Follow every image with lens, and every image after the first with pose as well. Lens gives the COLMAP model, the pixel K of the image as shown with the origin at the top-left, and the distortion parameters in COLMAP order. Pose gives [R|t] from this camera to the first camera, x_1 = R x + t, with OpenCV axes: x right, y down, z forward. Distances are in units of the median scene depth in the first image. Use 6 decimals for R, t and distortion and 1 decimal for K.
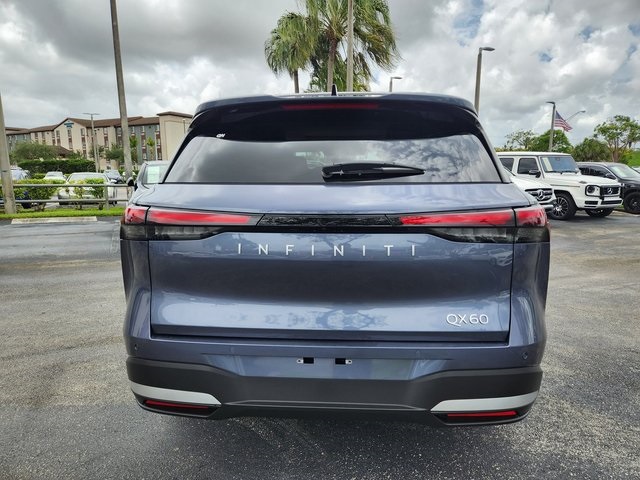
lens RADIAL K [[435.4, 0, 323.3], [0, 435.4, 241.1], [0, 0, 1]] dist [0.035047, -0.018402]
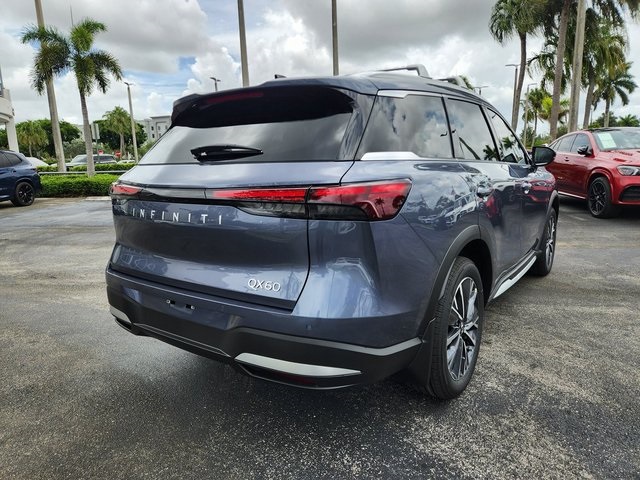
lens RADIAL K [[435.4, 0, 323.0], [0, 435.4, 239.5], [0, 0, 1]] dist [0.035047, -0.018402]
pose [[0.835905, 0.072521, -0.544063, 0.745454], [-0.050871, 0.997203, 0.054763, -0.003618], [0.546512, -0.018100, 0.837255, 0.116946]]
